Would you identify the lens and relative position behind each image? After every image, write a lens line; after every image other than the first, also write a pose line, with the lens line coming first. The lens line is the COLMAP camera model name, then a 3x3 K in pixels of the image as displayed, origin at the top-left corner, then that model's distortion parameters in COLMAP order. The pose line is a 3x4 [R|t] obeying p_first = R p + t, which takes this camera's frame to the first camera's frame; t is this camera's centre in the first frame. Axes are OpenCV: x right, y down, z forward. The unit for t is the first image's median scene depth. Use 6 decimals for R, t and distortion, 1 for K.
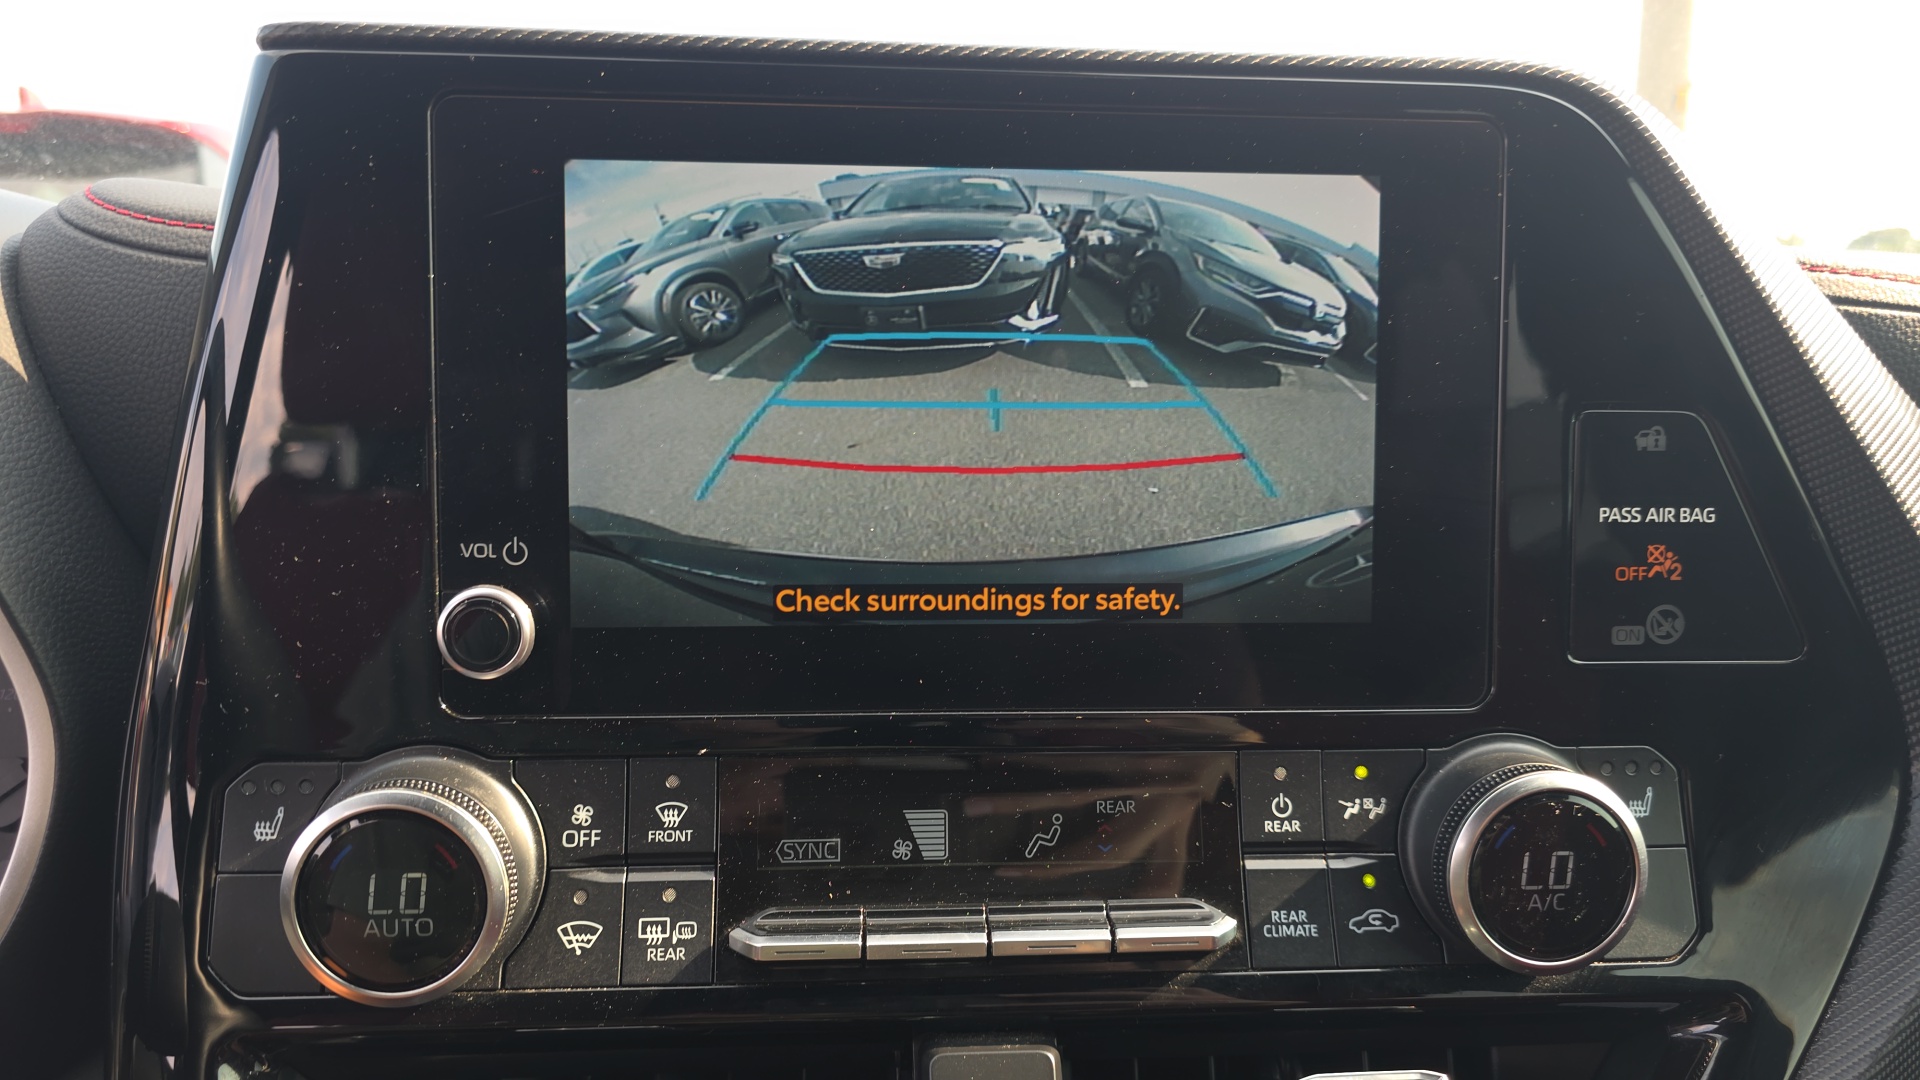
lens RADIAL K [[1308.5, 0, 952.1], [0, 1308.5, 554.6], [0, 0, 1]] dist [0.041108, -0.052208]
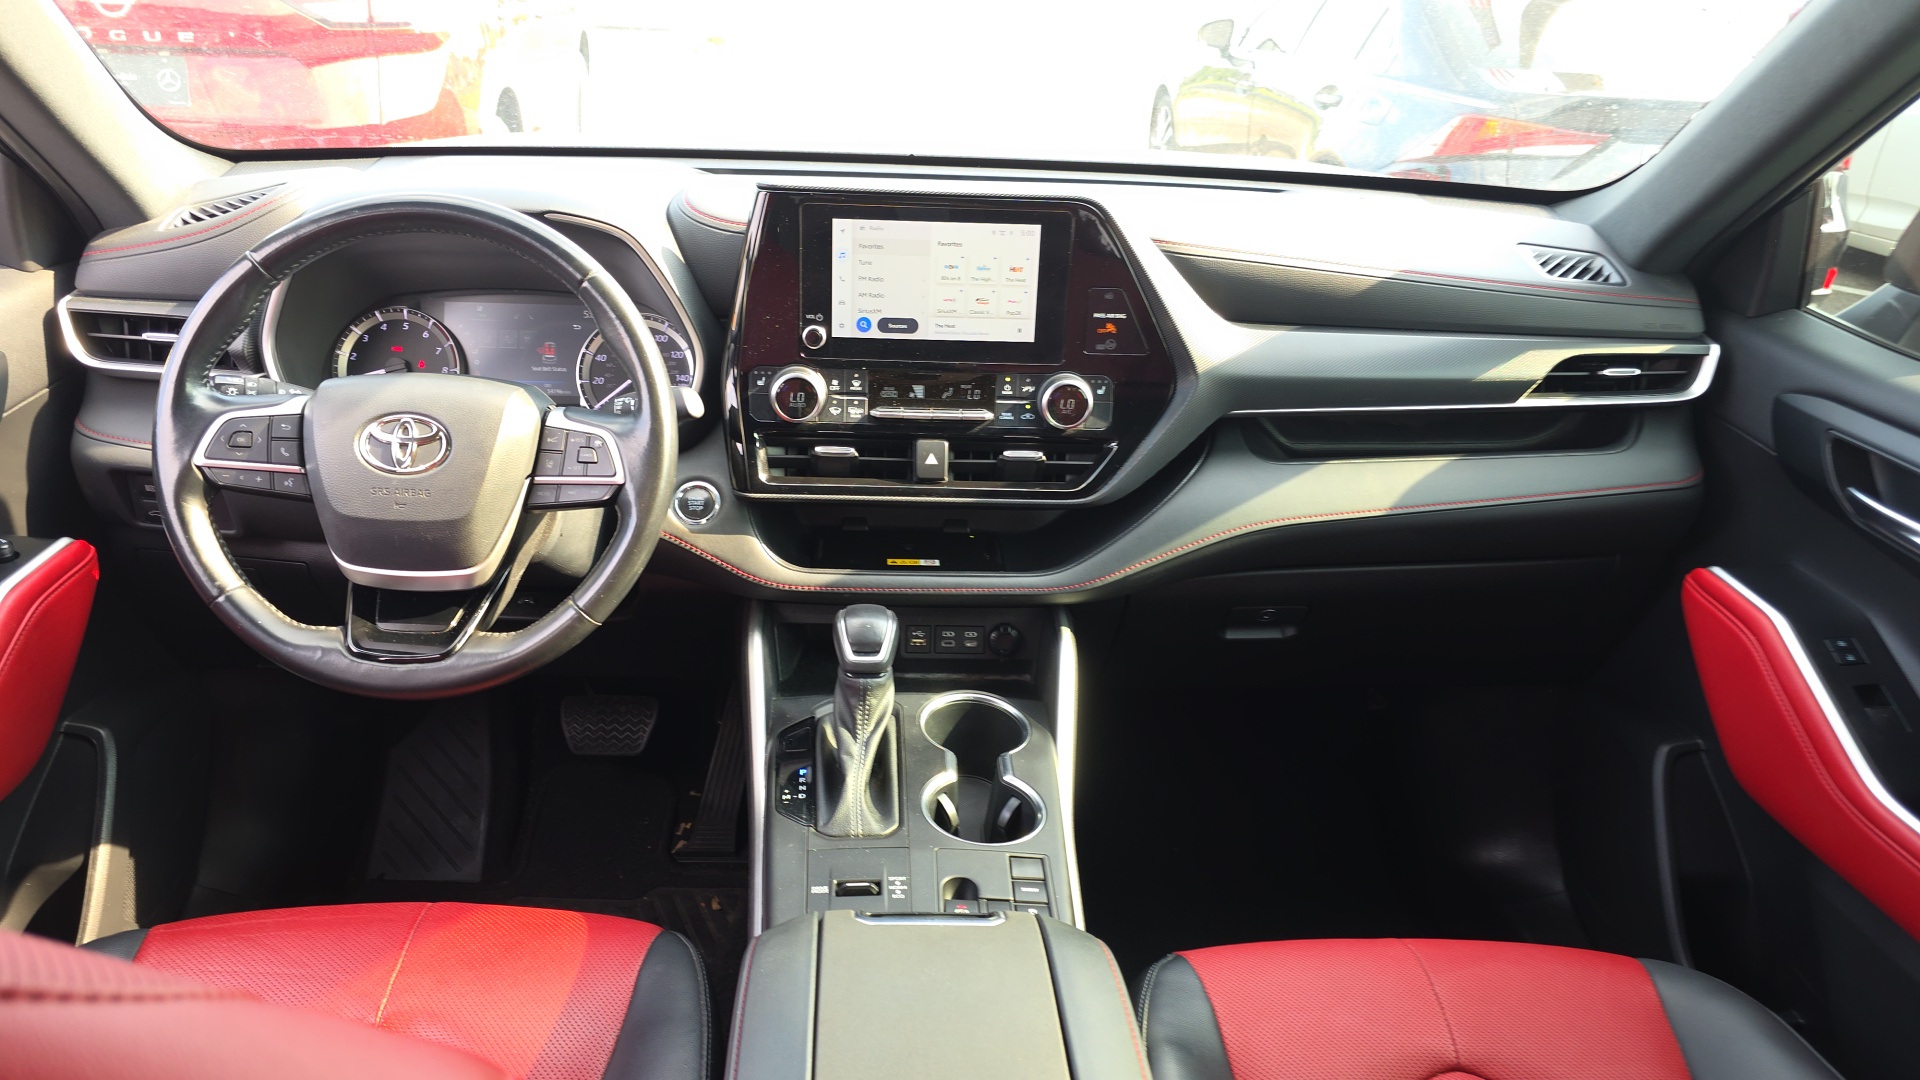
lens RADIAL K [[1308.5, 0, 948.2], [0, 1308.5, 529.5], [0, 0, 1]] dist [0.041108, -0.052208]
pose [[0.999059, 0.040082, -0.016545, 0.156270], [-0.034856, 0.969290, 0.243439, -0.357160], [0.025794, -0.242633, 0.969775, -3.013991]]
